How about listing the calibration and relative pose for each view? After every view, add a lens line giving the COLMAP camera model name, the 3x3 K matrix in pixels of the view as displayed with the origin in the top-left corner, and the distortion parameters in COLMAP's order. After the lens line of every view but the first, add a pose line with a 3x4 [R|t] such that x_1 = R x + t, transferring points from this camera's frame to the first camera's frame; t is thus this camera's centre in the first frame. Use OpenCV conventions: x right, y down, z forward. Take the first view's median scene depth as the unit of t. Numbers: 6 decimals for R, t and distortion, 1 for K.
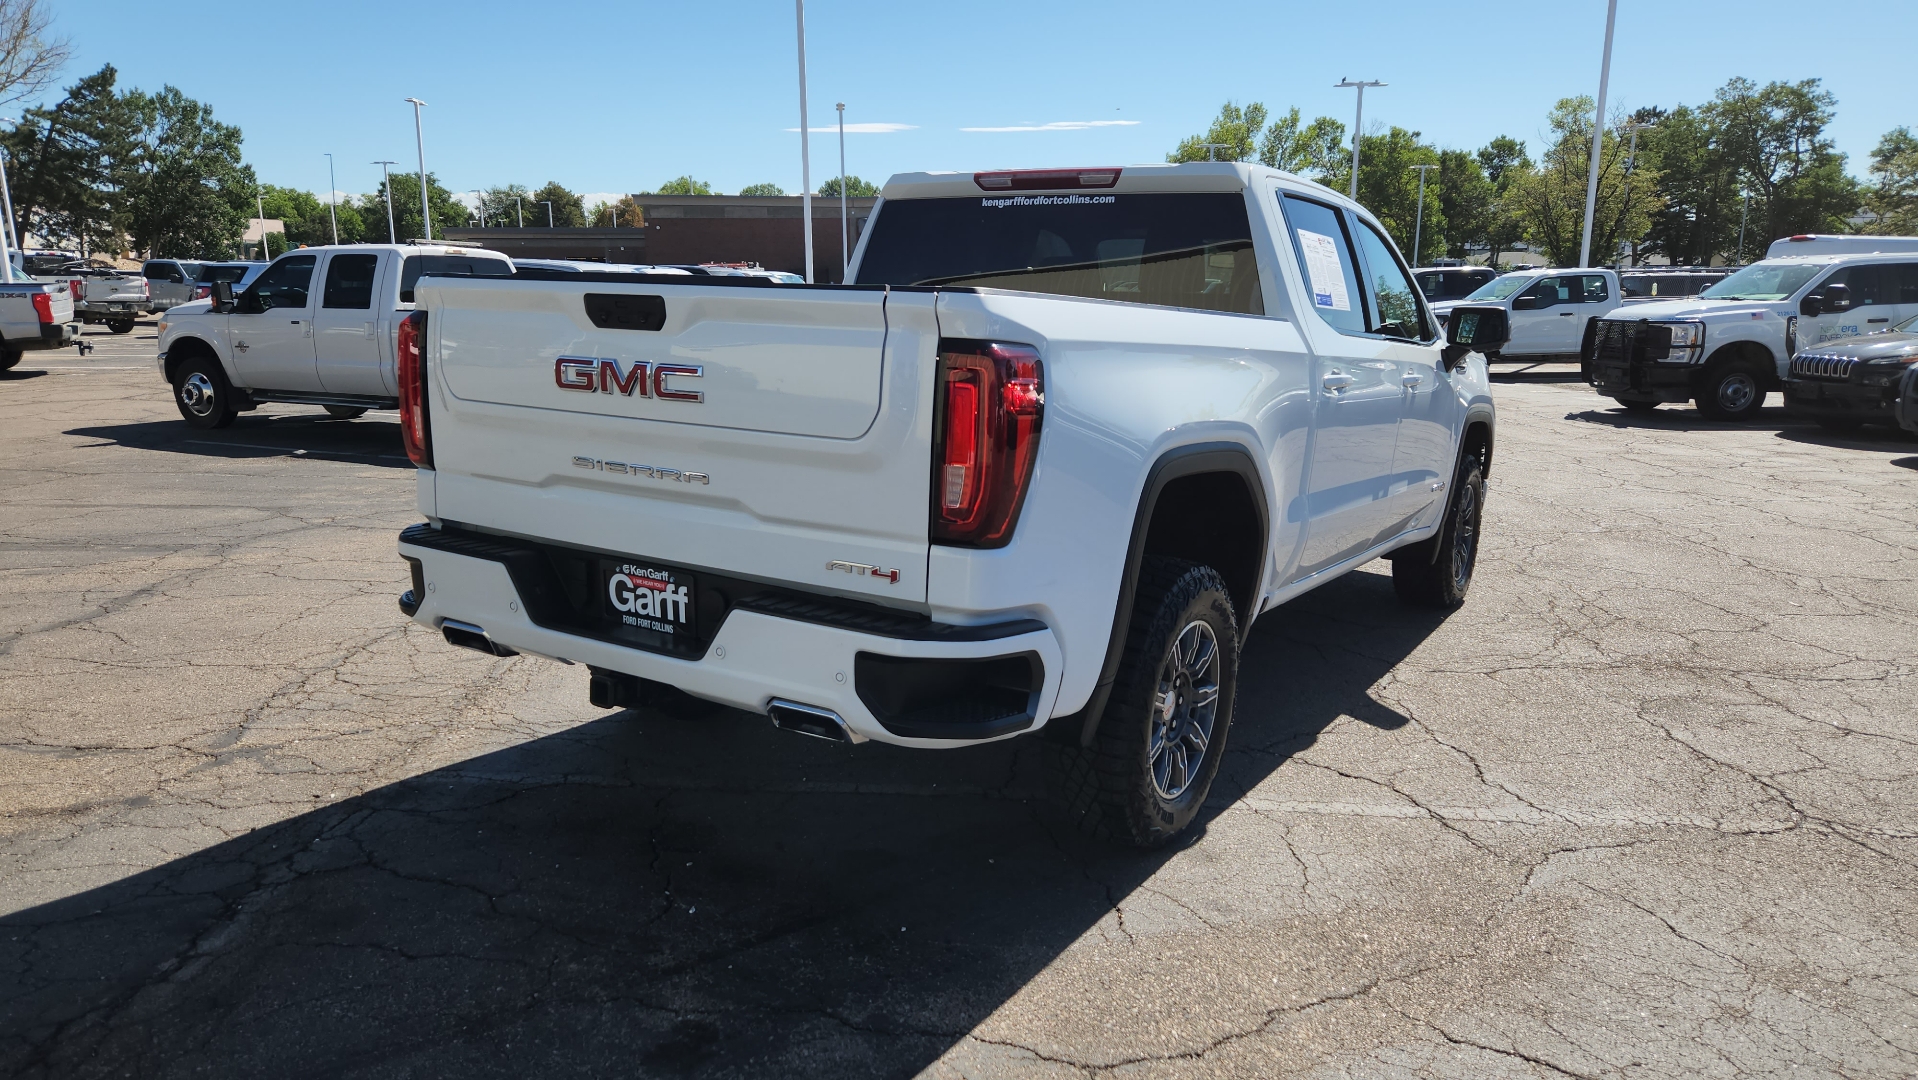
lens RADIAL K [[1285.3, 0, 925.4], [0, 1285.3, 557.6], [0, 0, 1]] dist [0.071051, -0.055878]
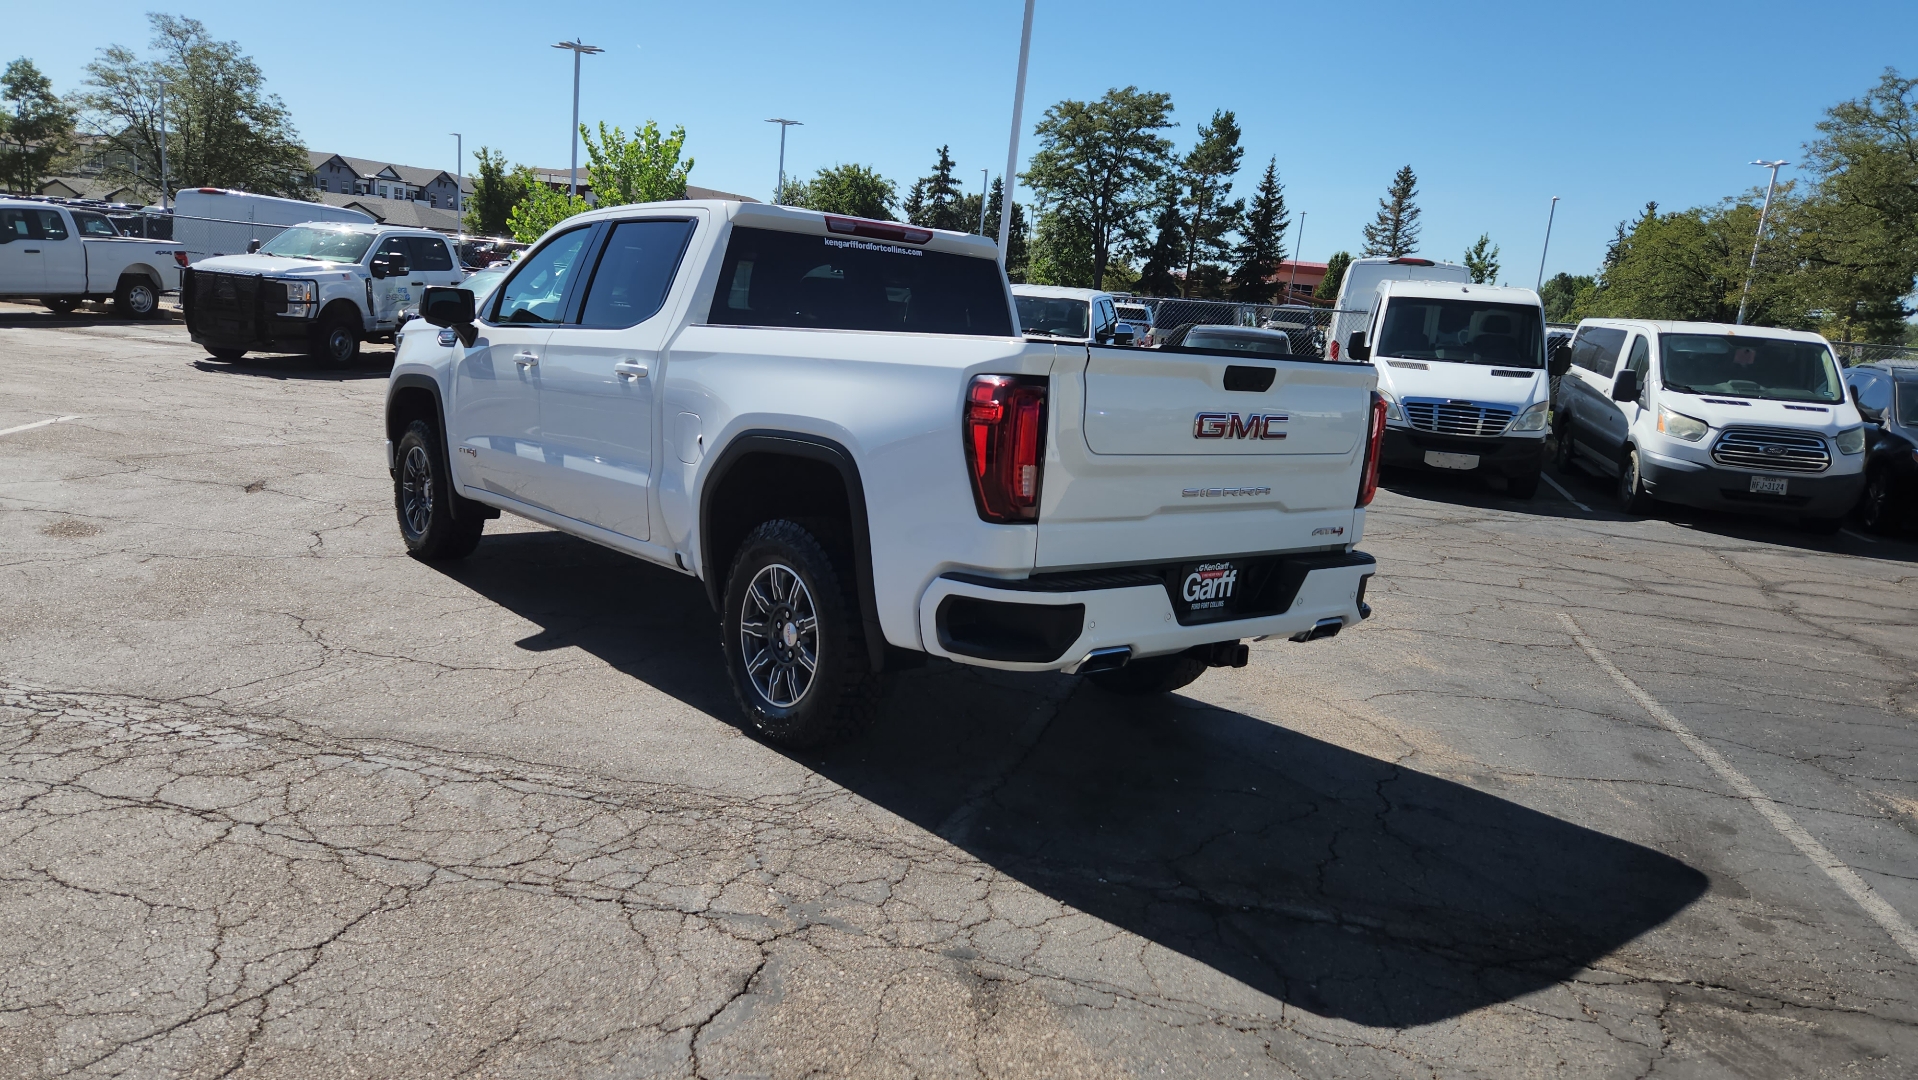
lens RADIAL K [[1285.3, 0, 927.9], [0, 1285.3, 550.8], [0, 0, 1]] dist [0.071051, -0.055878]
pose [[0.312347, -0.167595, 0.935068, -0.112257], [0.117836, 0.983548, 0.136923, -0.016124], [-0.942632, 0.067417, 0.326957, 0.059653]]
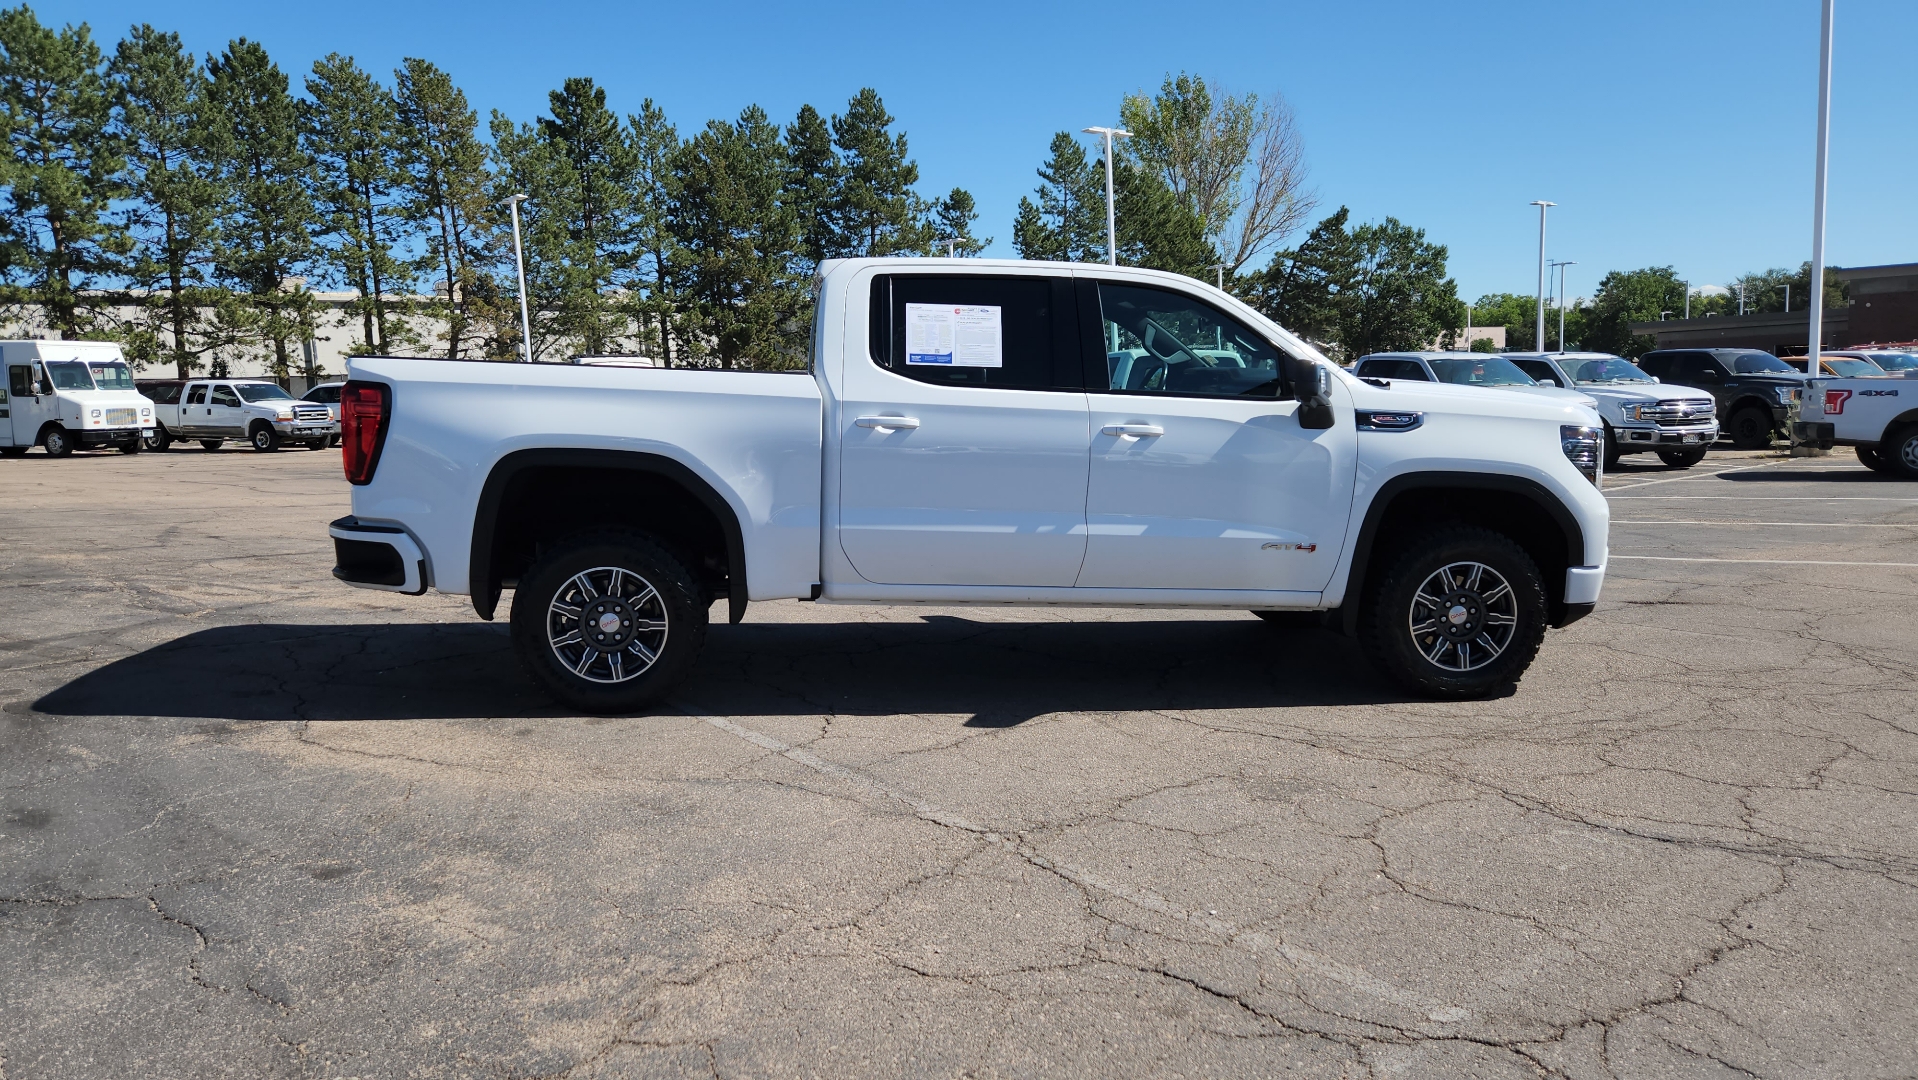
lens RADIAL K [[1285.3, 0, 922.2], [0, 1285.3, 545.5], [0, 0, 1]] dist [0.071051, -0.055878]
pose [[0.626329, 0.072208, -0.776207, 0.130374], [-0.138493, 0.990169, -0.019639, 0.000156], [0.767158, 0.119799, 0.630172, 0.025397]]
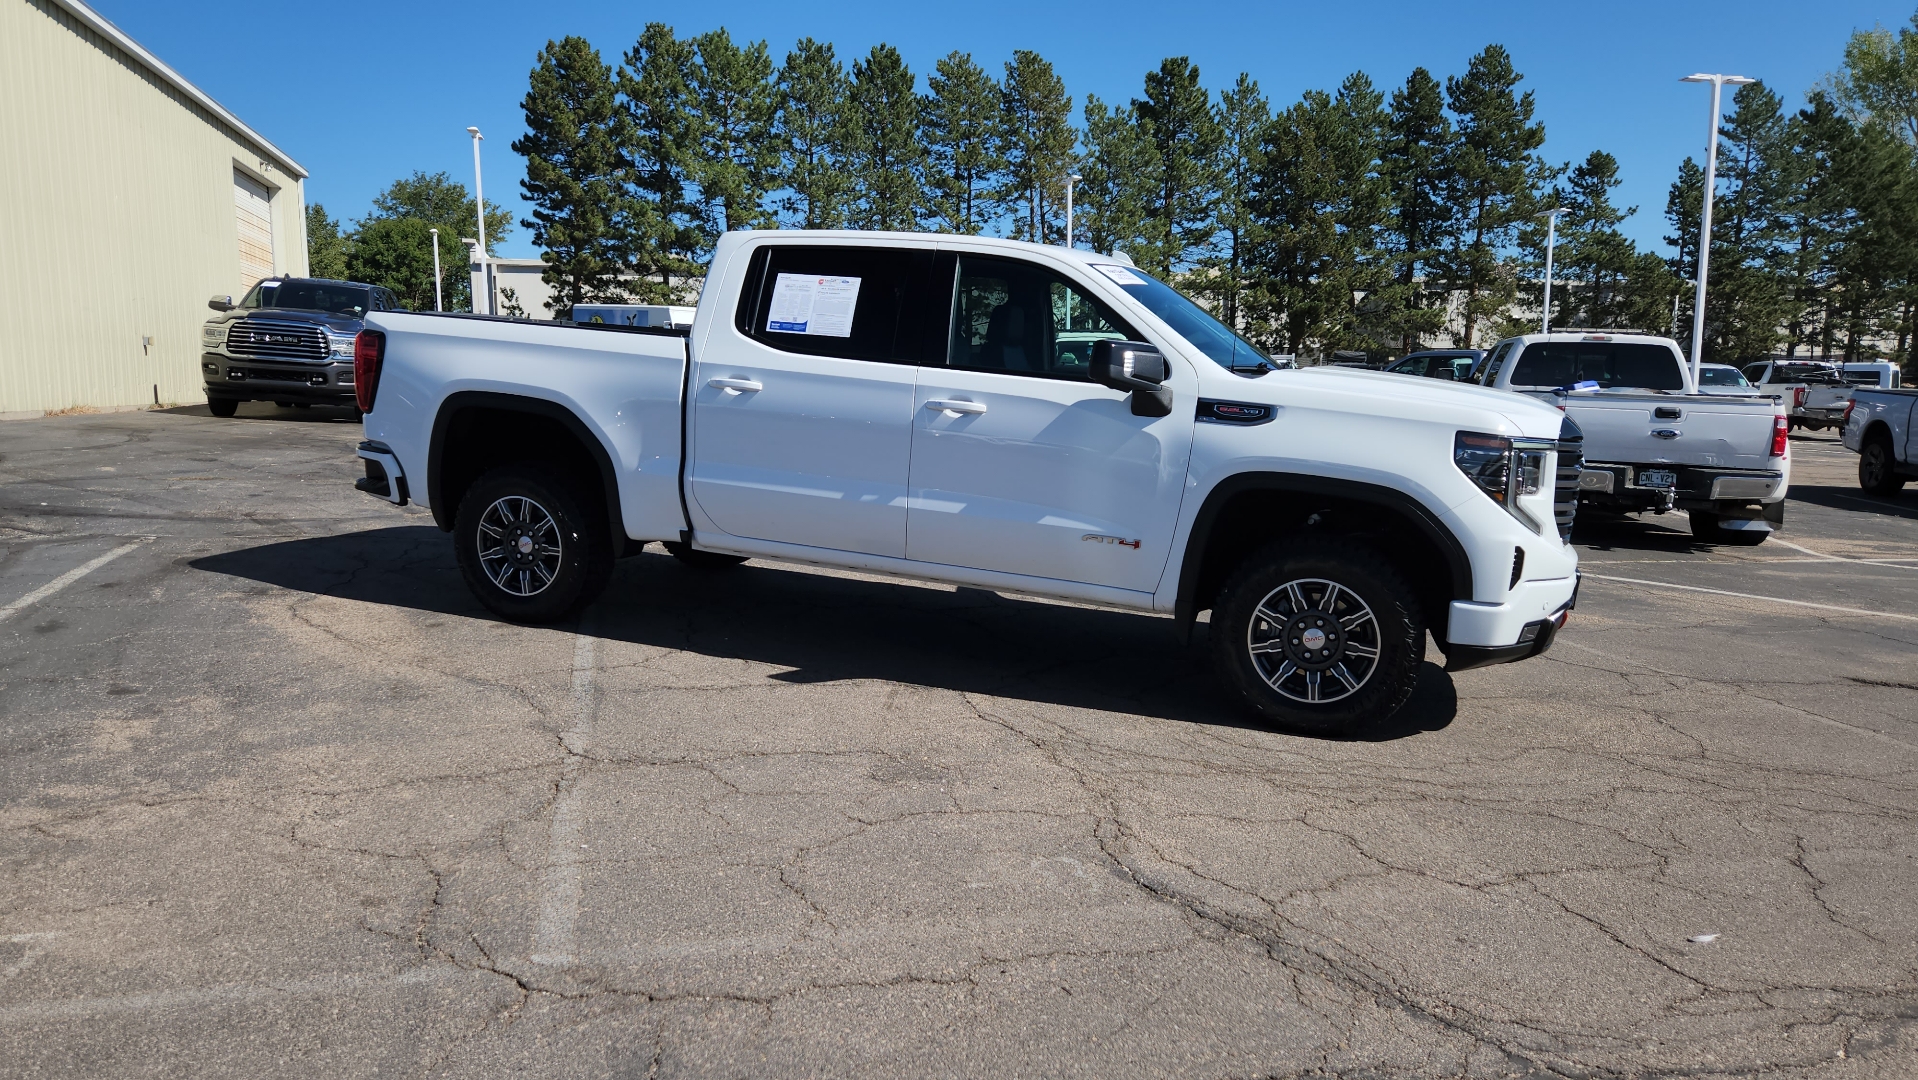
lens RADIAL K [[1285.3, 0, 935.1], [0, 1285.3, 546.0], [0, 0, 1]] dist [0.071051, -0.055878]
pose [[0.214072, 0.130963, -0.967999, 0.166084], [-0.227171, 0.970476, 0.081059, -0.012848], [0.950035, 0.202549, 0.237503, 0.090806]]
